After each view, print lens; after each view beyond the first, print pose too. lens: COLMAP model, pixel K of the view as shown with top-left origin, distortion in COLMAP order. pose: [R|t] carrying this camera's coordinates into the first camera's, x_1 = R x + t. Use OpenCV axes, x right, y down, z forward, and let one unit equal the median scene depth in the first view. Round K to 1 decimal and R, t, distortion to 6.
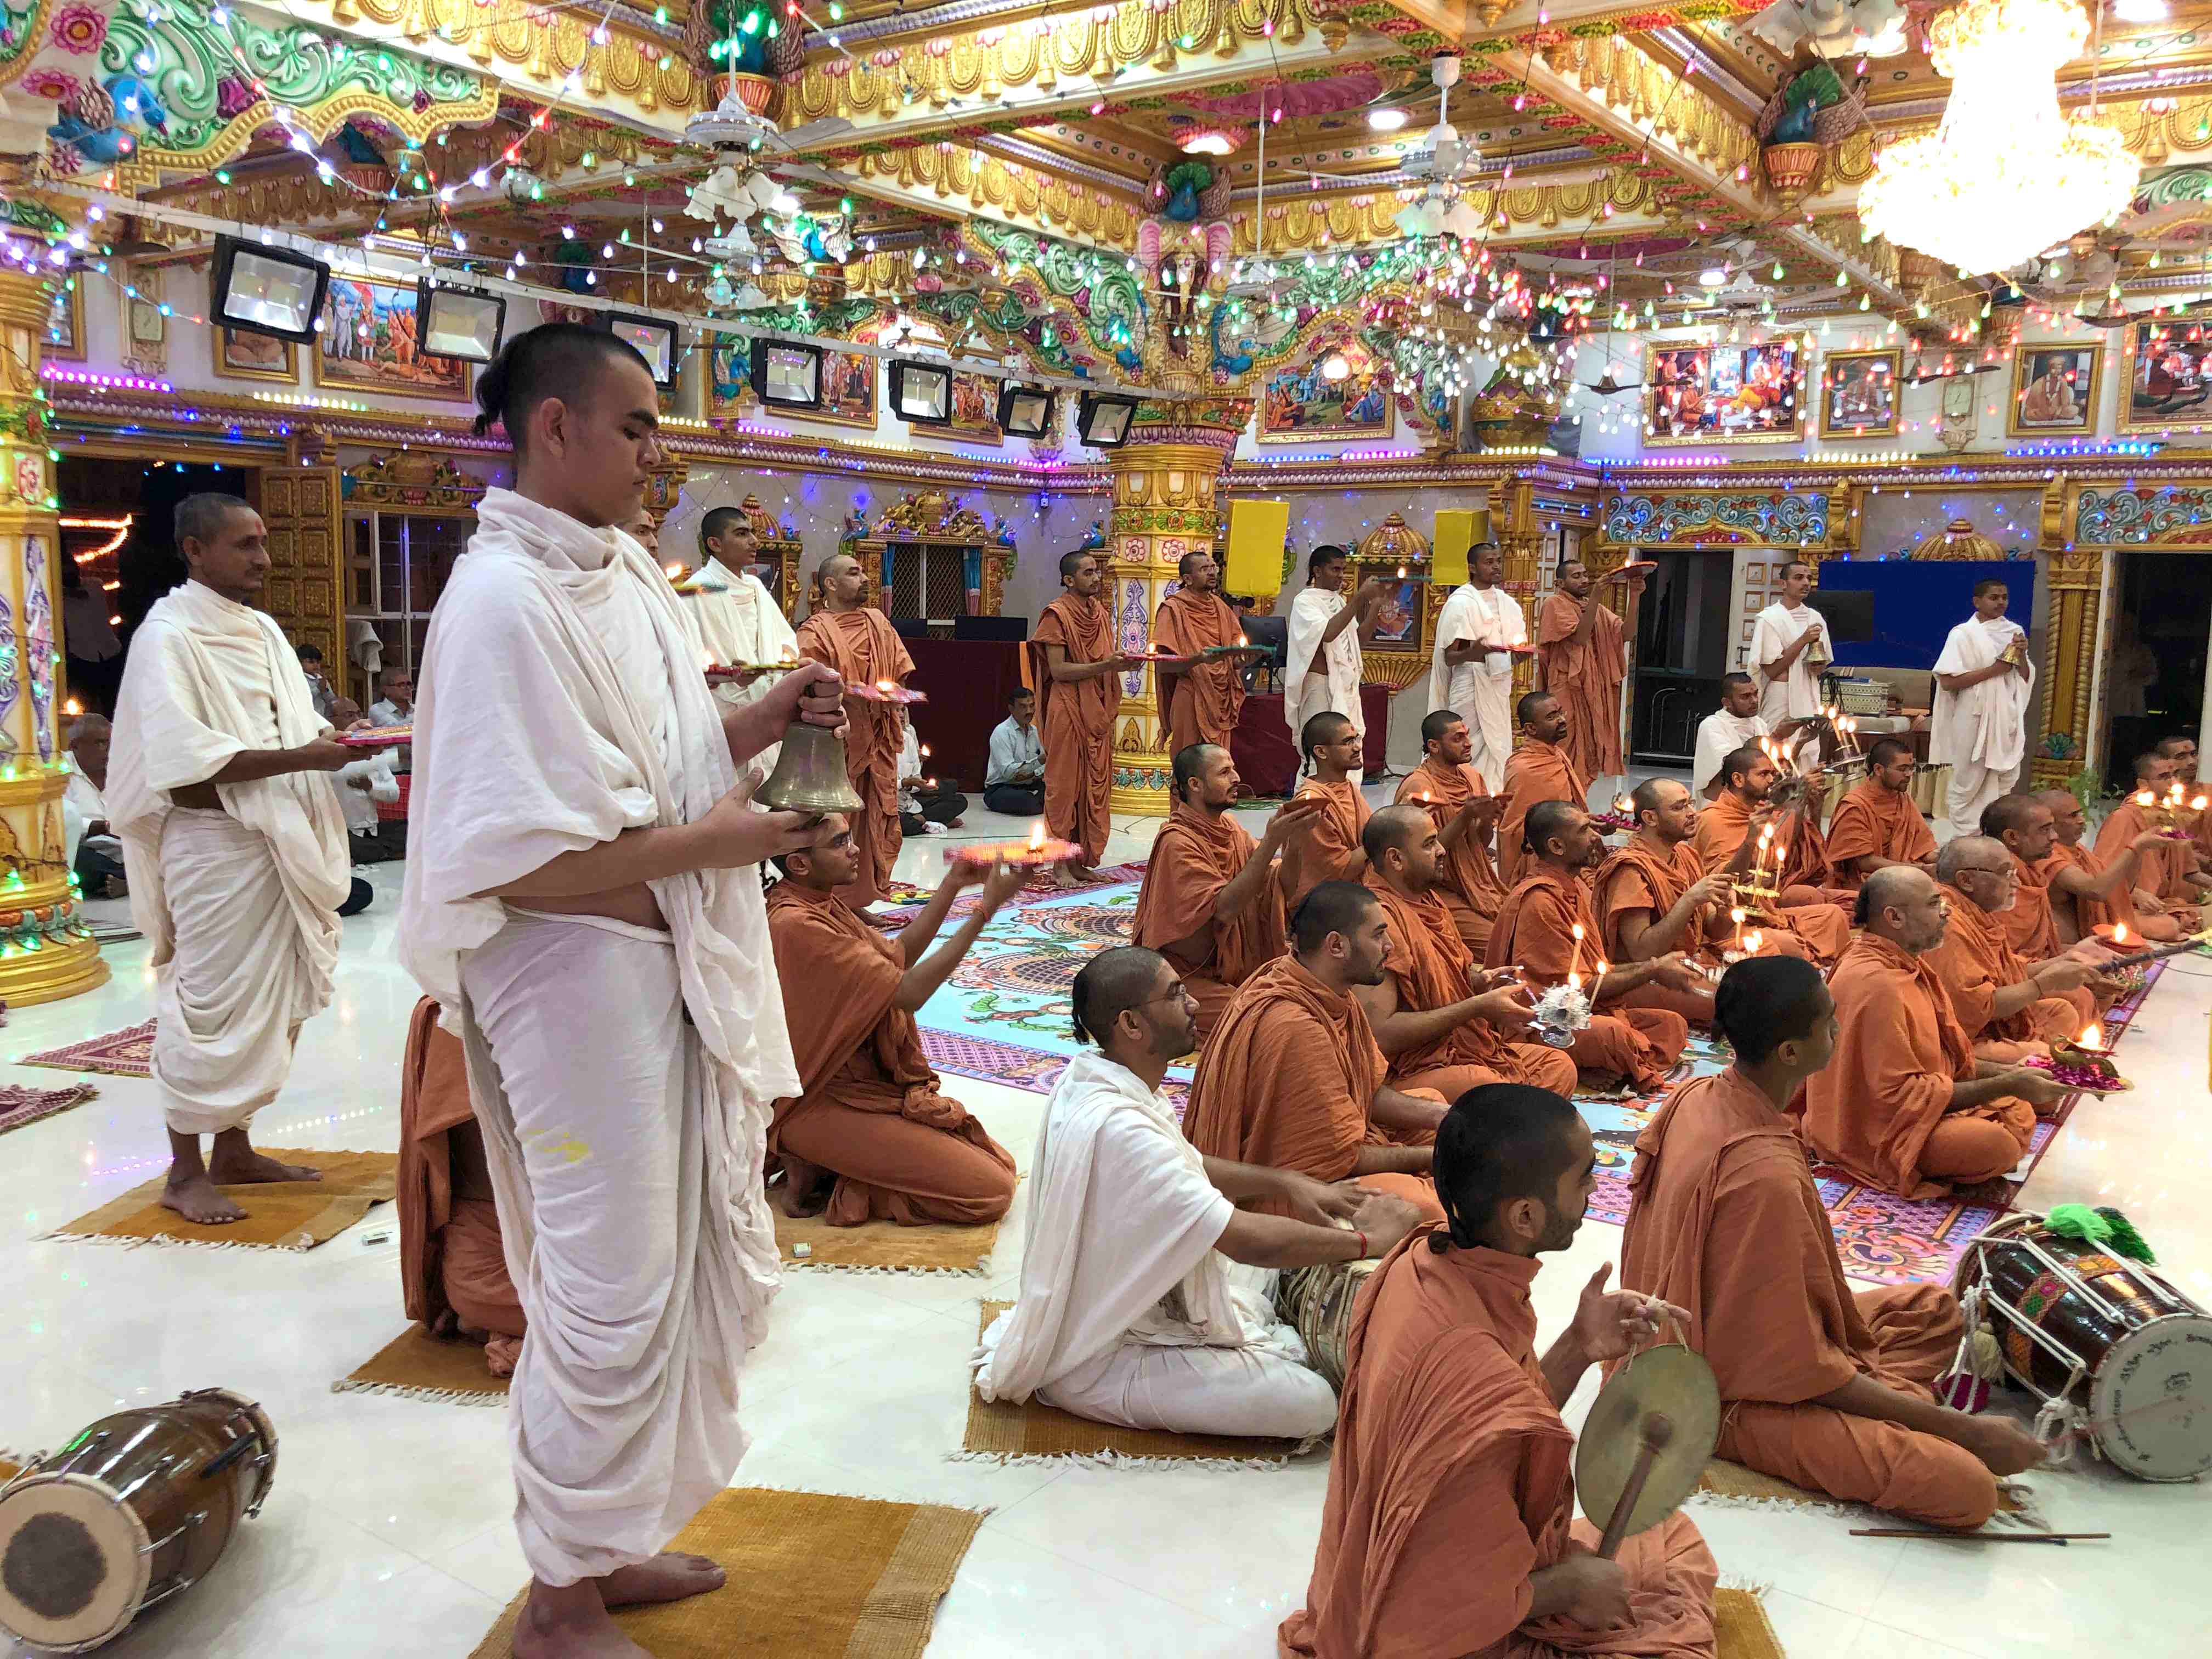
lens RADIAL K [[1788.8, 0, 1106.0], [0, 1788.8, 829.5], [0, 0, 1]] dist [-0.005857, -0.002345]
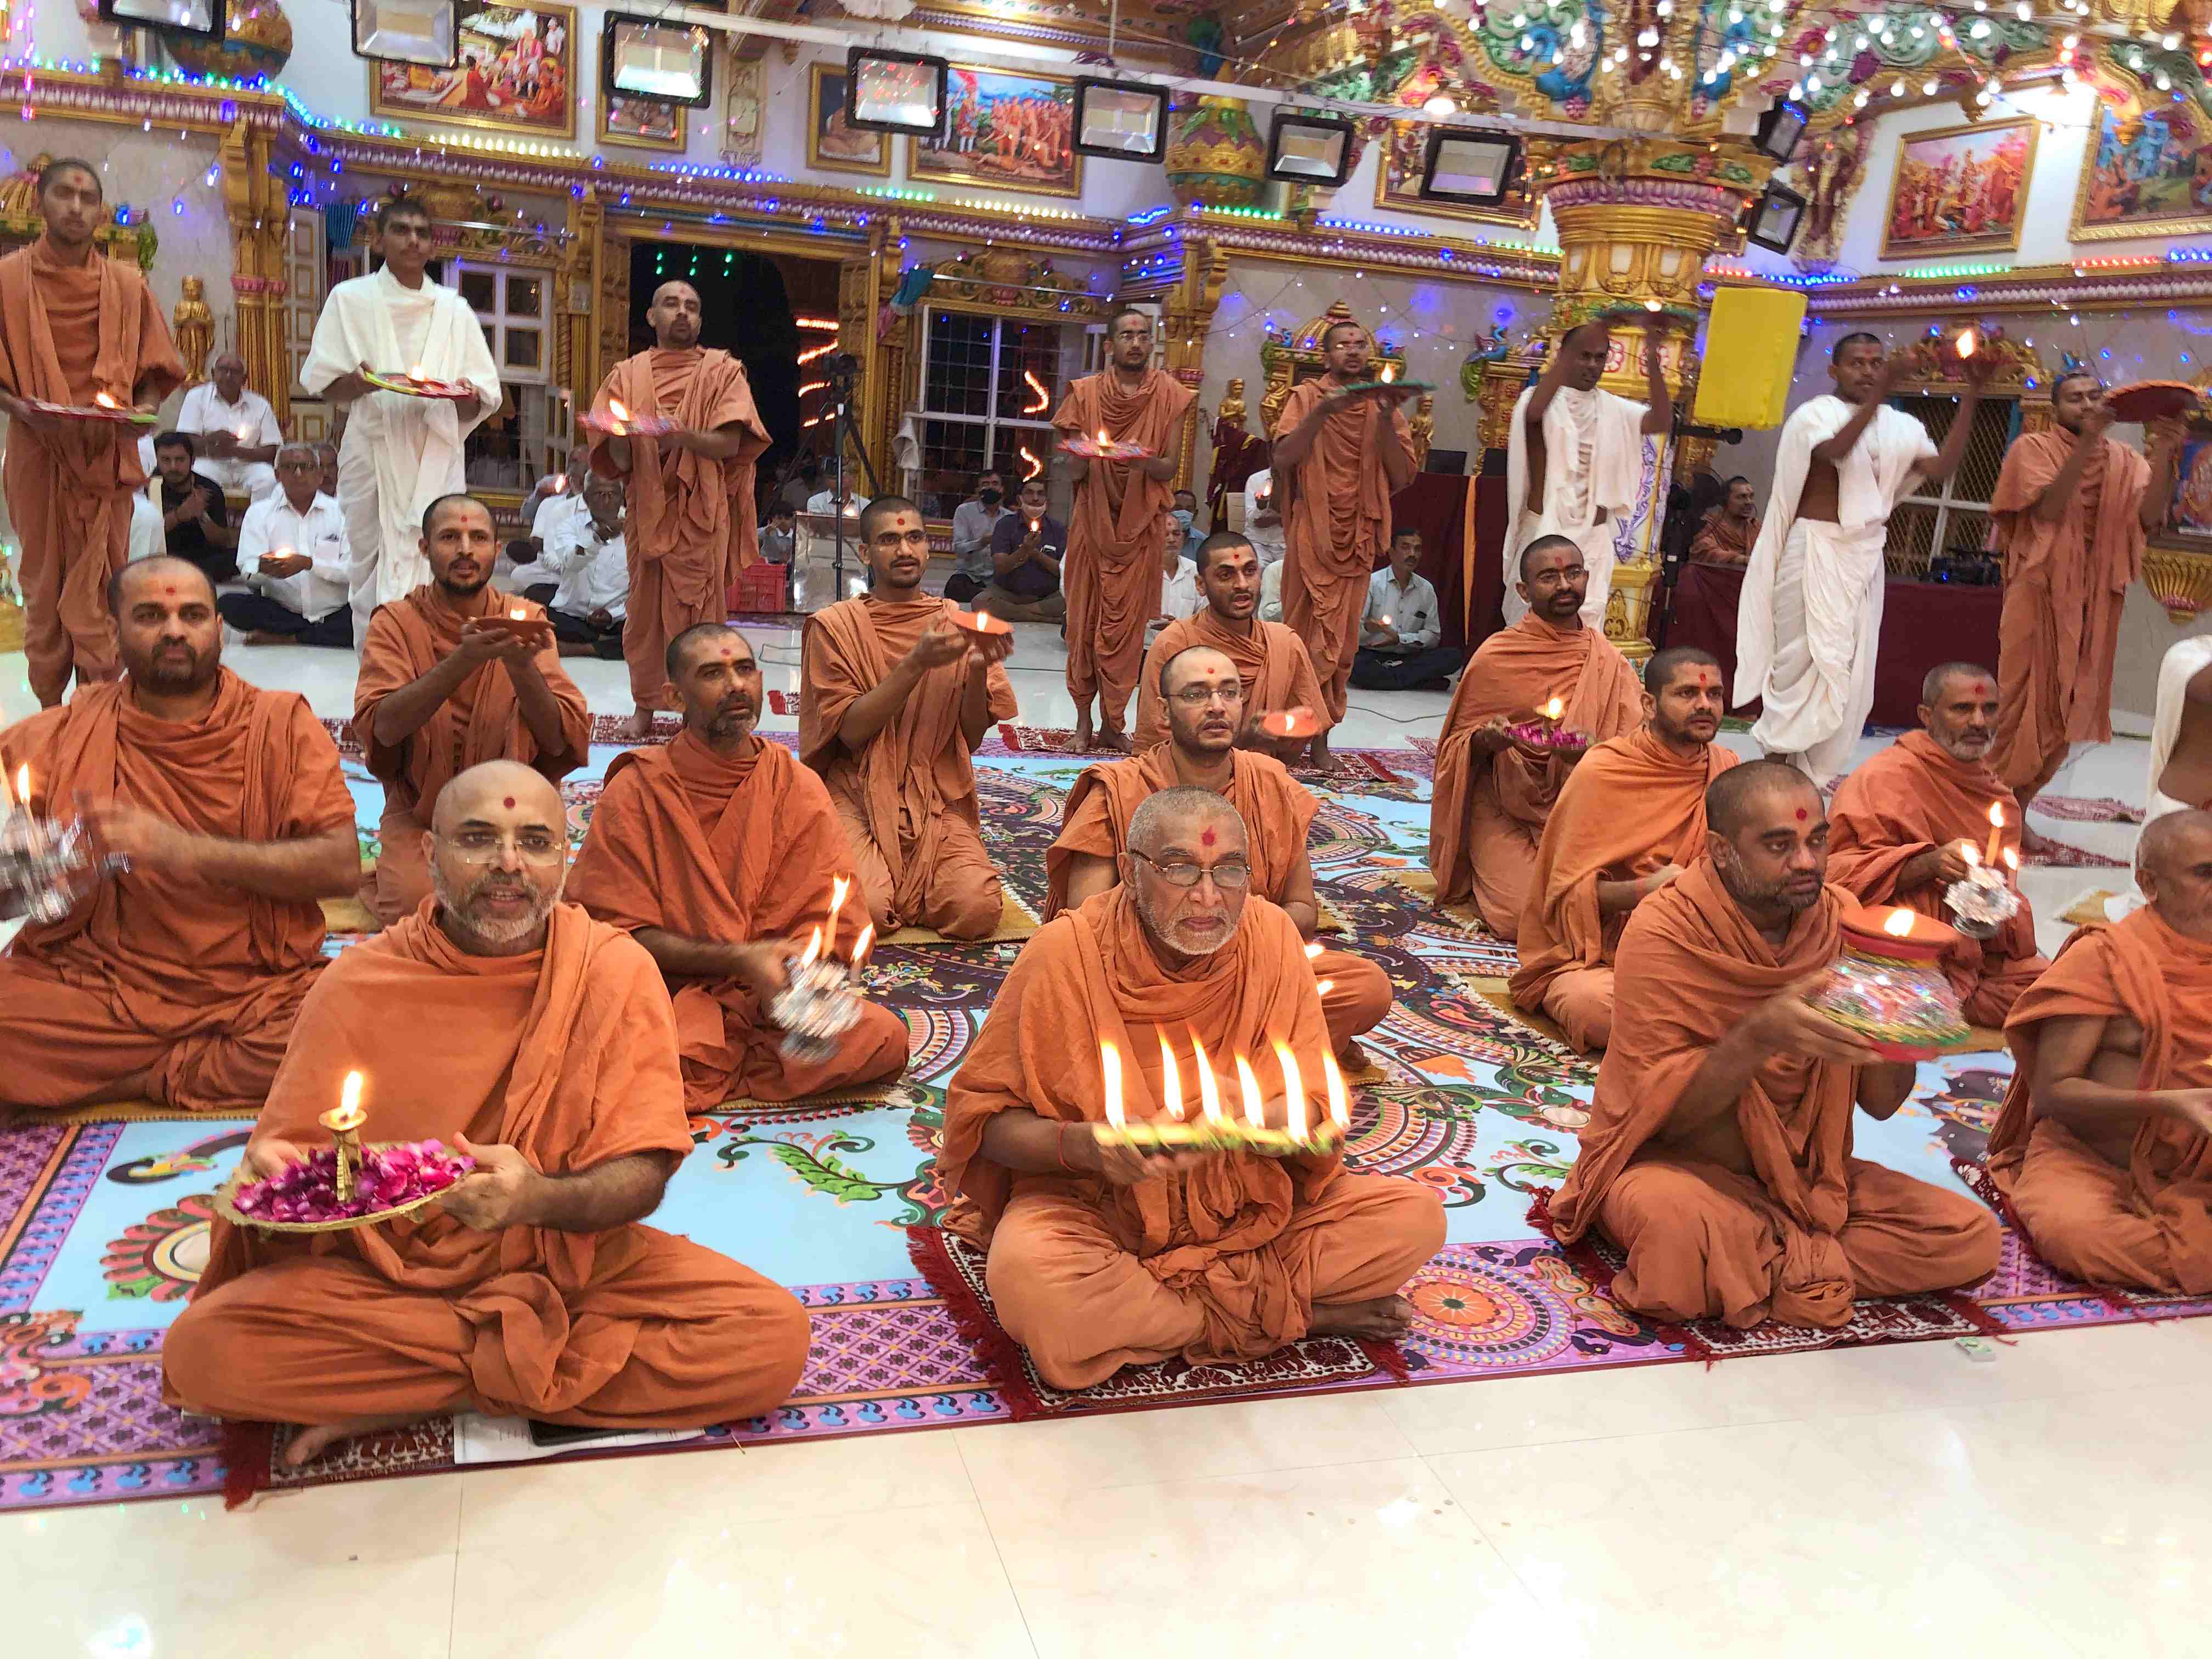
lens RADIAL K [[1818.4, 0, 1106.0], [0, 1818.4, 829.5], [0, 0, 1]] dist [0.016233, -0.005281]
pose [[0.800516, 0.173852, -0.573542, 0.279131], [-0.139507, 0.984767, 0.103786, -0.010929], [0.582848, -0.003070, 0.812575, 0.225224]]
